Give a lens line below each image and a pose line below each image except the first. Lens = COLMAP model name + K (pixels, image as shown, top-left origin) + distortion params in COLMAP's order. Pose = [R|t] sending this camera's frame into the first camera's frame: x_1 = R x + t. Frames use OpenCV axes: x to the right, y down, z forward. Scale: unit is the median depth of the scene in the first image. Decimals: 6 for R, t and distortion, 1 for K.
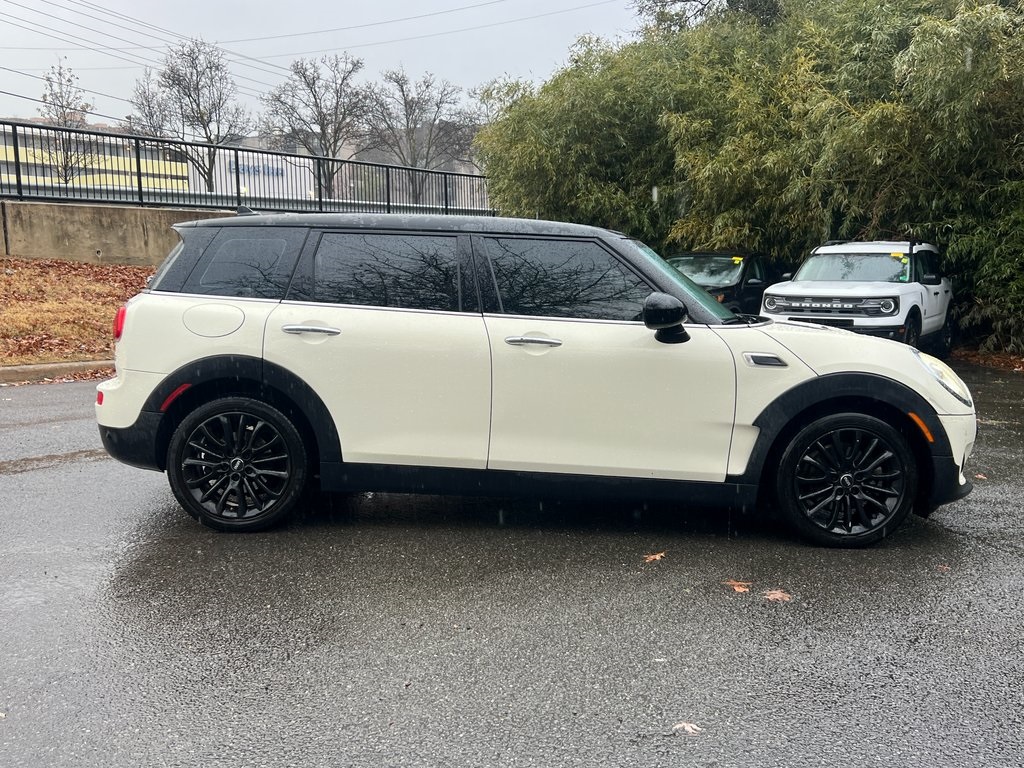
lens RADIAL K [[949.3, 0, 512.0], [0, 949.3, 384.0], [0, 0, 1]] dist [0.005505, 0.013206]
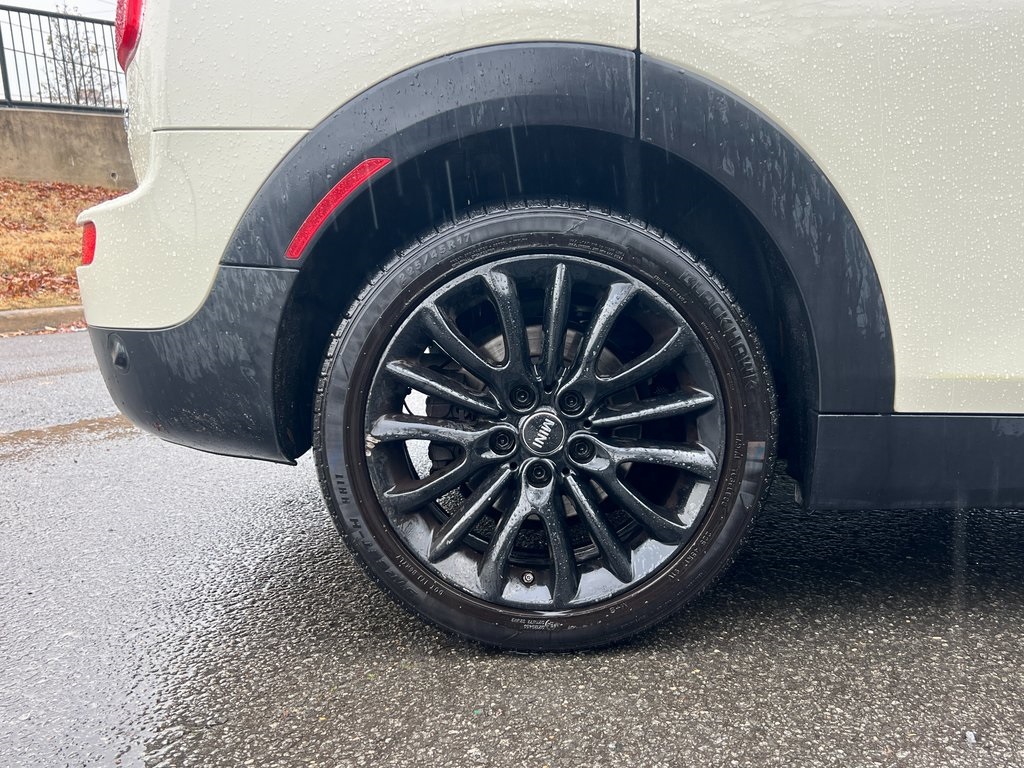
lens RADIAL K [[949.3, 0, 512.0], [0, 949.3, 384.0], [0, 0, 1]] dist [0.005505, 0.013206]
pose [[0.998831, -0.039080, -0.028438, -0.140624], [0.040141, 0.998481, 0.037741, 0.027911], [0.026920, -0.038839, 0.998883, 0.338002]]
